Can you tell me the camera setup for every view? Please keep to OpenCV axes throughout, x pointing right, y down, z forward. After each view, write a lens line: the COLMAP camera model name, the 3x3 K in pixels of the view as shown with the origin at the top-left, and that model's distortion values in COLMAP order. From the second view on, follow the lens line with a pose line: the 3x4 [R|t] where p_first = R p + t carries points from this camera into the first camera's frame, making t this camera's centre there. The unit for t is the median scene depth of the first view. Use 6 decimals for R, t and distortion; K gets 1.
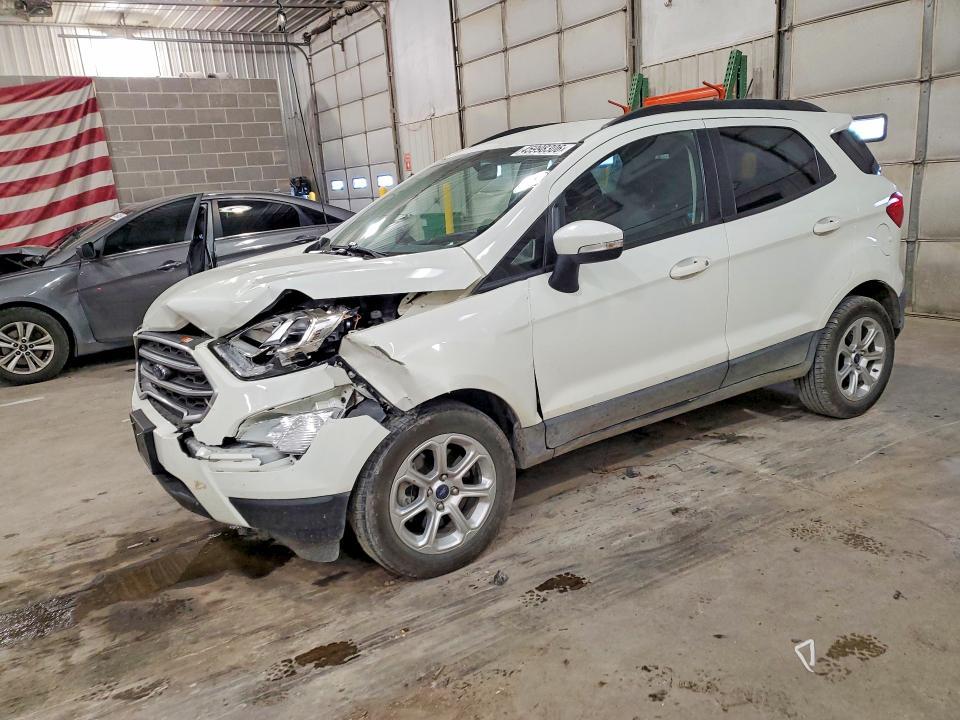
lens RADIAL K [[755.1, 0, 477.6], [0, 755.1, 361.2], [0, 0, 1]] dist [0.023480, -0.008930]
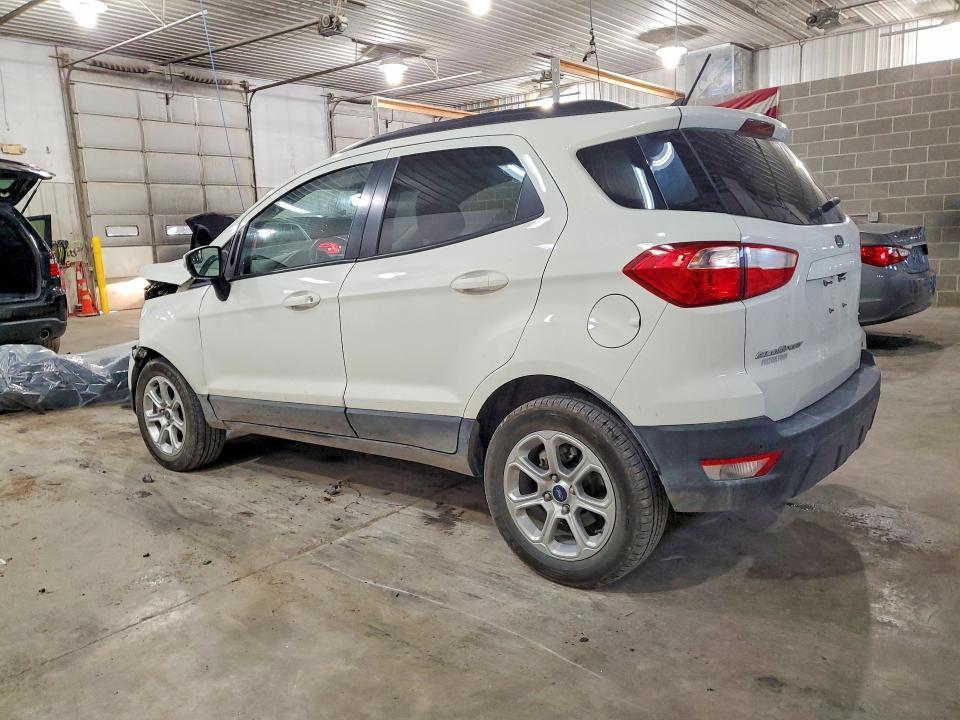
lens RADIAL K [[755.1, 0, 477.2], [0, 755.1, 361.7], [0, 0, 1]] dist [0.023480, -0.008930]
pose [[0.309907, 0.208029, -0.927729, 1.165112], [-0.192340, 0.969312, 0.153102, -0.216721], [0.931108, 0.130992, 0.340409, 0.786679]]
